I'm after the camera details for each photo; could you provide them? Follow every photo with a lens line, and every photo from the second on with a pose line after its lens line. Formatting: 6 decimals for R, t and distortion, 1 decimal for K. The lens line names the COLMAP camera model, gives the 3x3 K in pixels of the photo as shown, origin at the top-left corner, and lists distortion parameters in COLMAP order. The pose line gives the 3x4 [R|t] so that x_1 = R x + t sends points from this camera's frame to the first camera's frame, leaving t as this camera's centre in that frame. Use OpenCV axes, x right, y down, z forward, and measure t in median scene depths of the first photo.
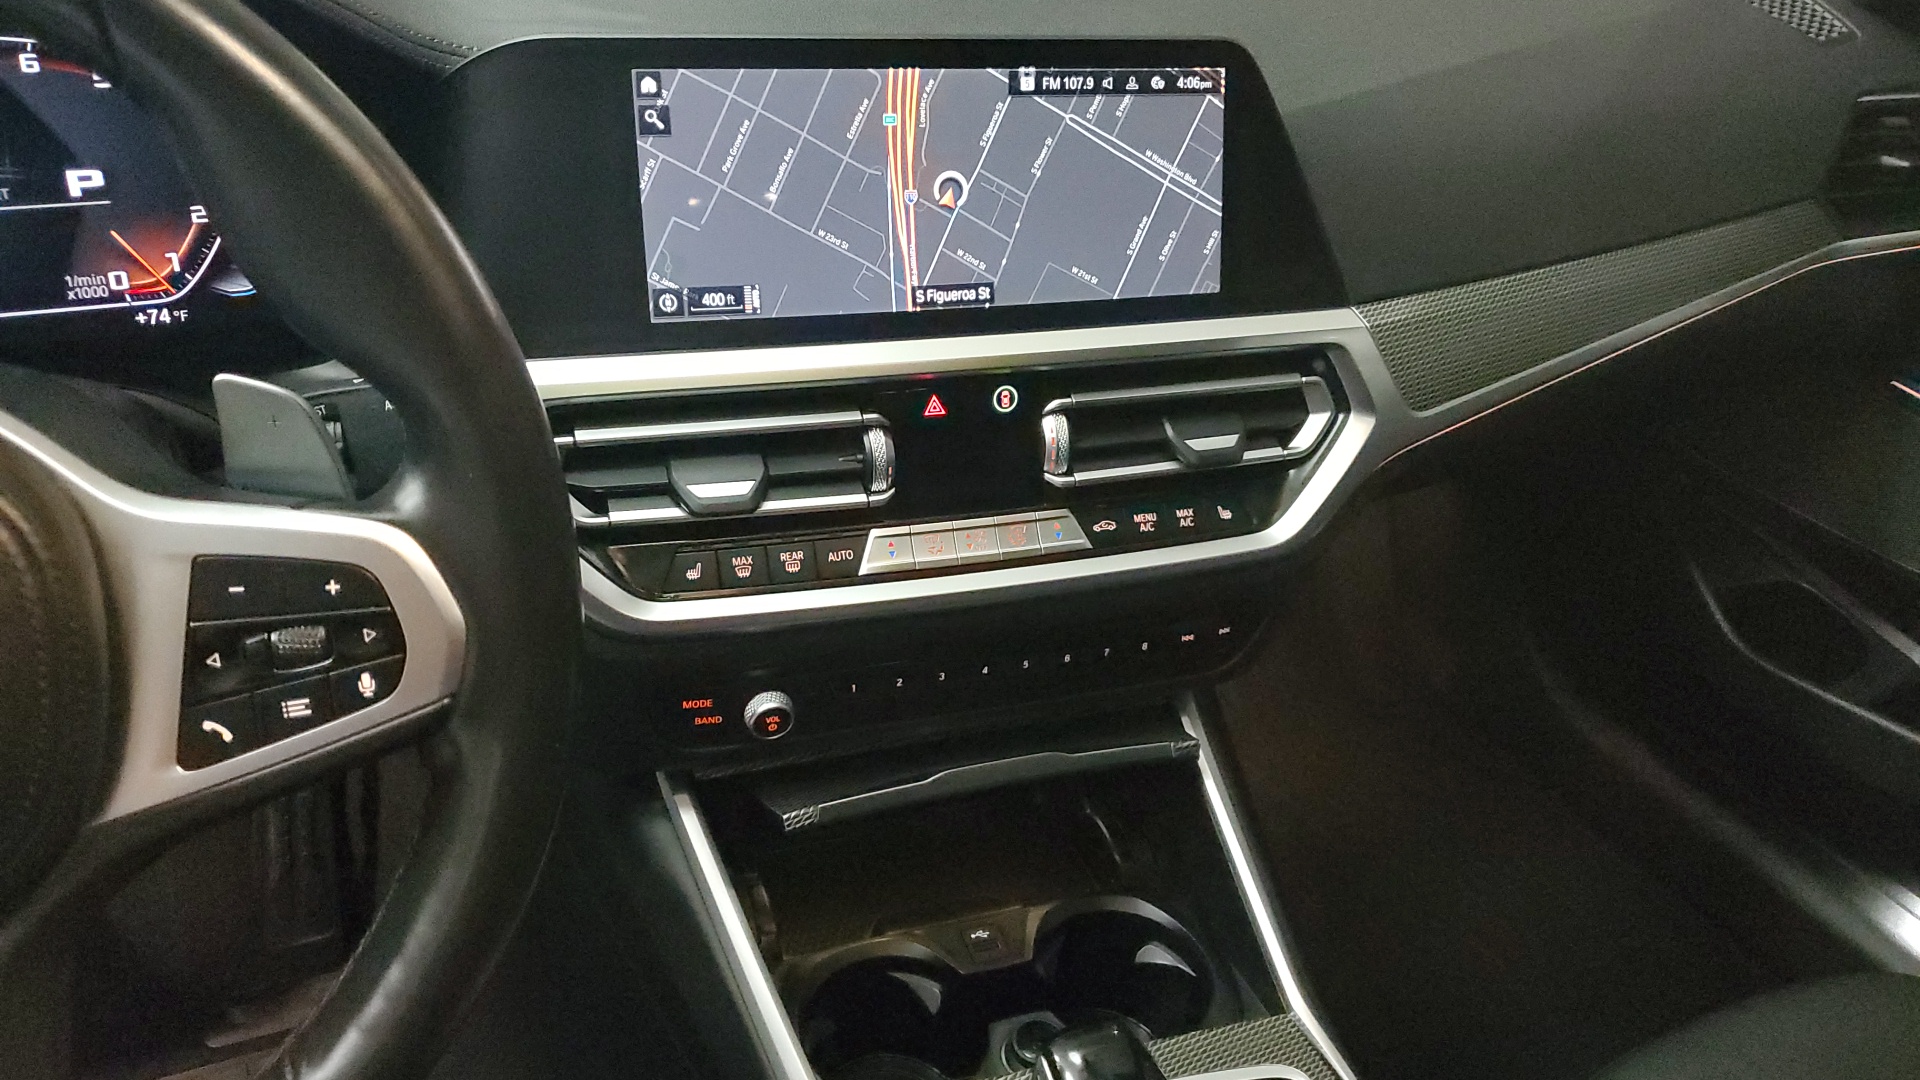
lens RADIAL K [[1513.8, 0, 946.1], [0, 1513.8, 584.1], [0, 0, 1]] dist [0.059561, -0.059837]
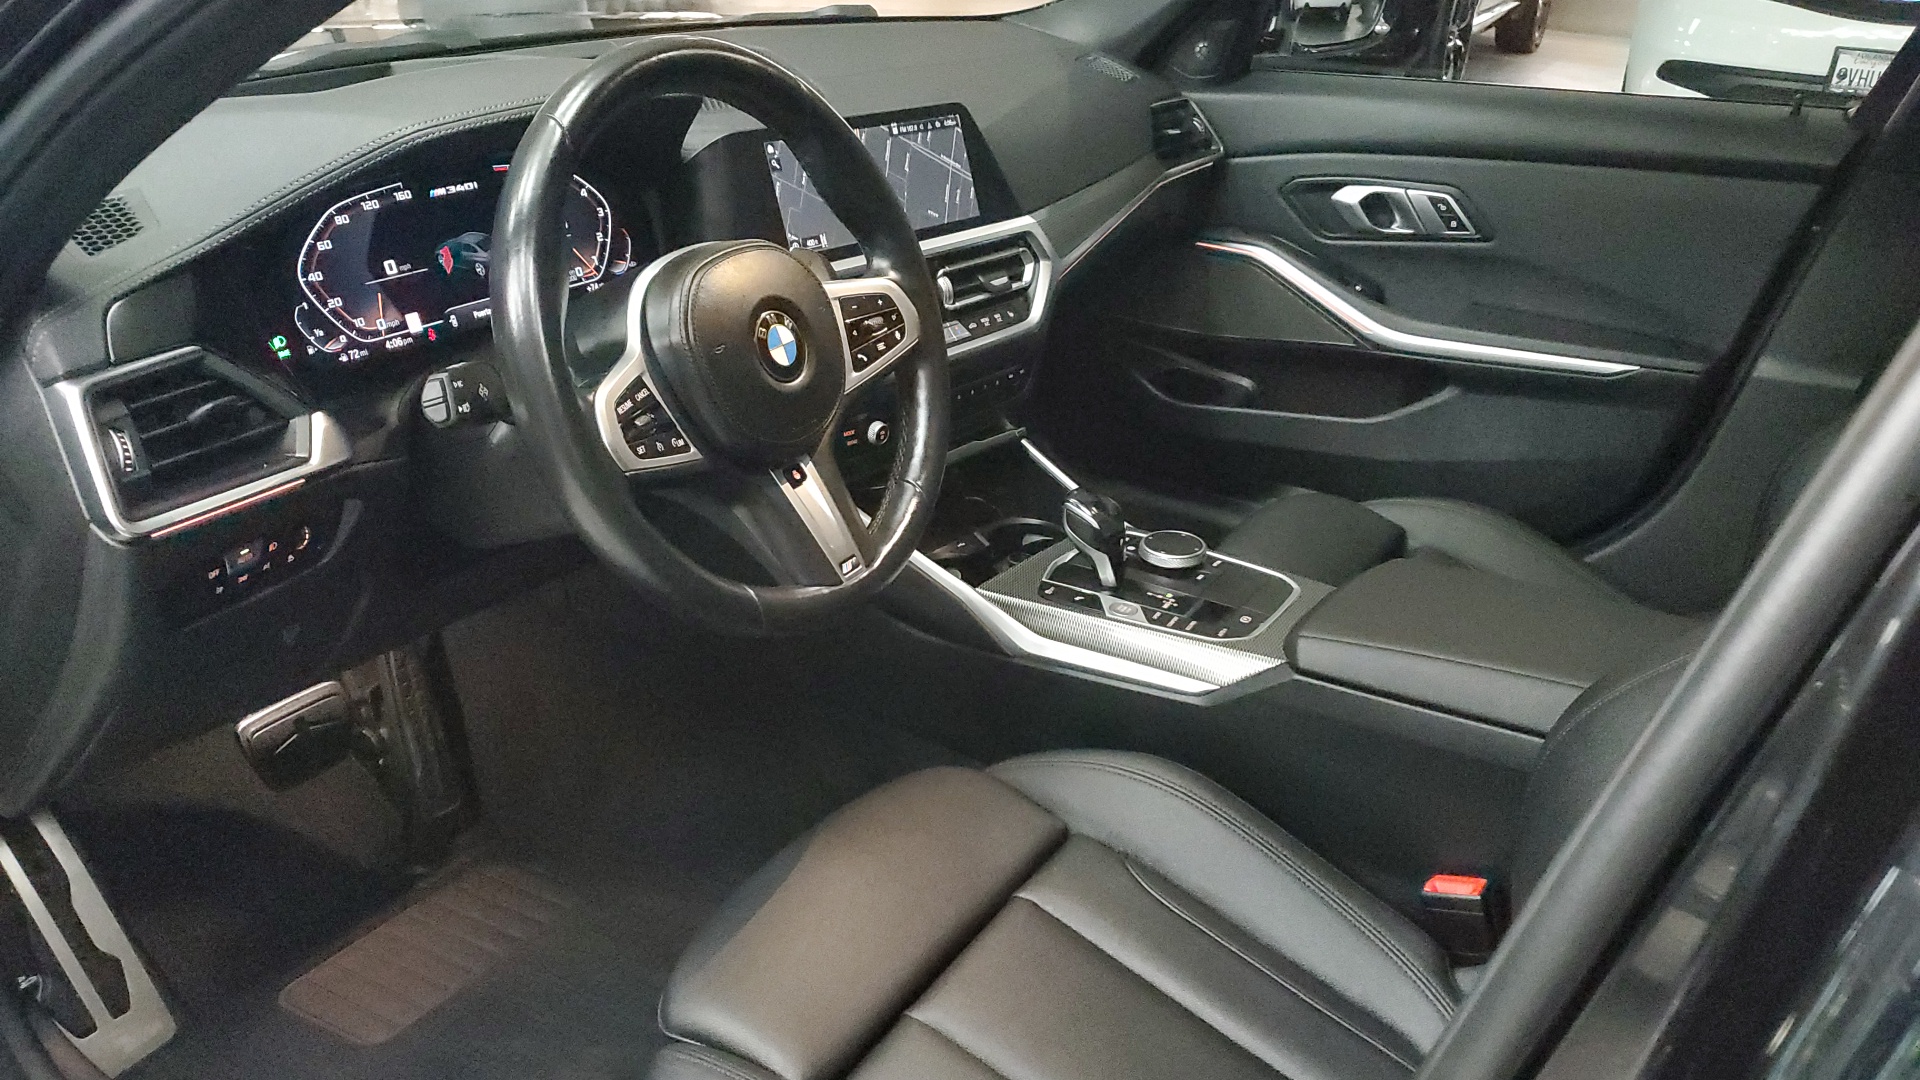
lens RADIAL K [[1513.8, 0, 938.8], [0, 1513.8, 540.3], [0, 0, 1]] dist [0.059561, -0.059837]
pose [[0.858107, -0.257297, 0.444354, -1.021495], [0.309988, 0.949485, -0.048842, 0.360084], [-0.409340, 0.179656, 0.894519, -0.884749]]
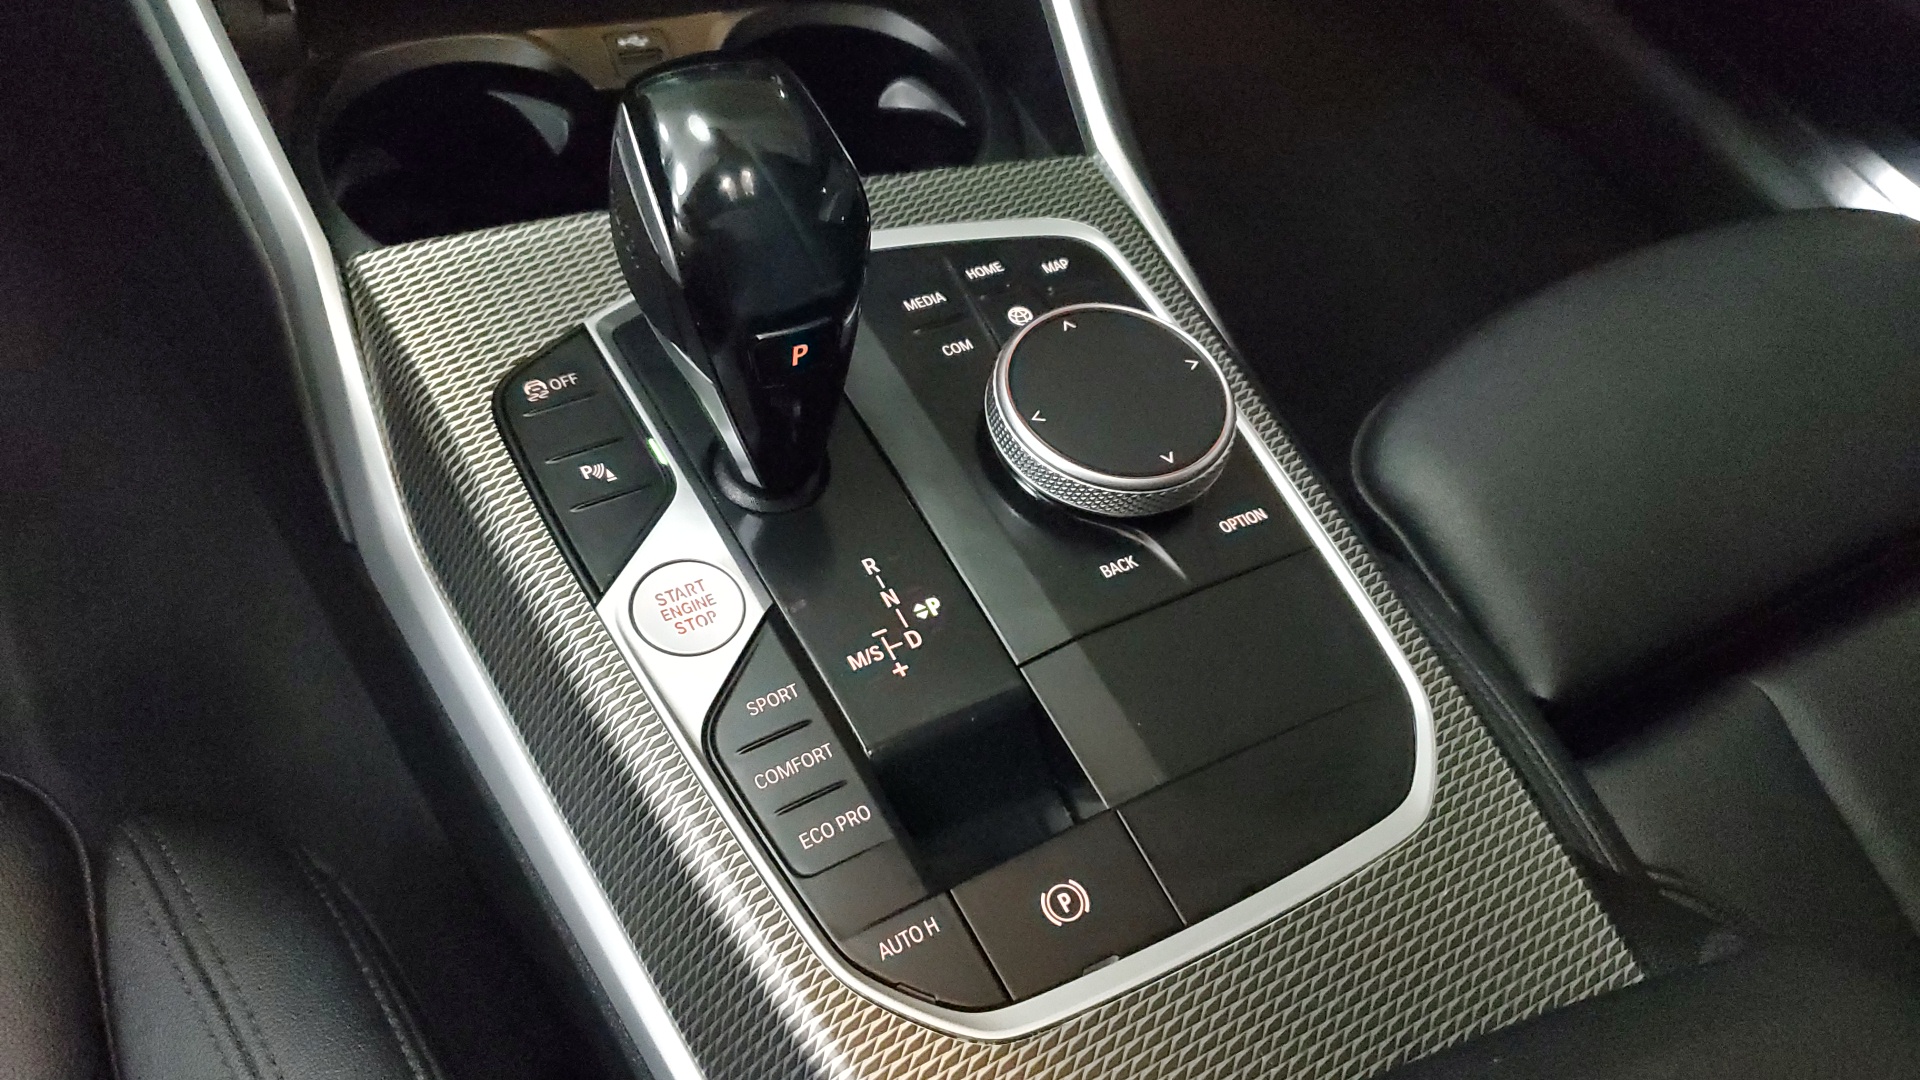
lens RADIAL K [[1513.8, 0, 961.7], [0, 1513.8, 532.5], [0, 0, 1]] dist [0.059561, -0.059837]
pose [[0.995844, 0.012361, 0.090231, 0.119783], [-0.042984, 0.937251, 0.345996, 0.224121], [-0.080292, -0.348437, 0.933887, 0.357916]]
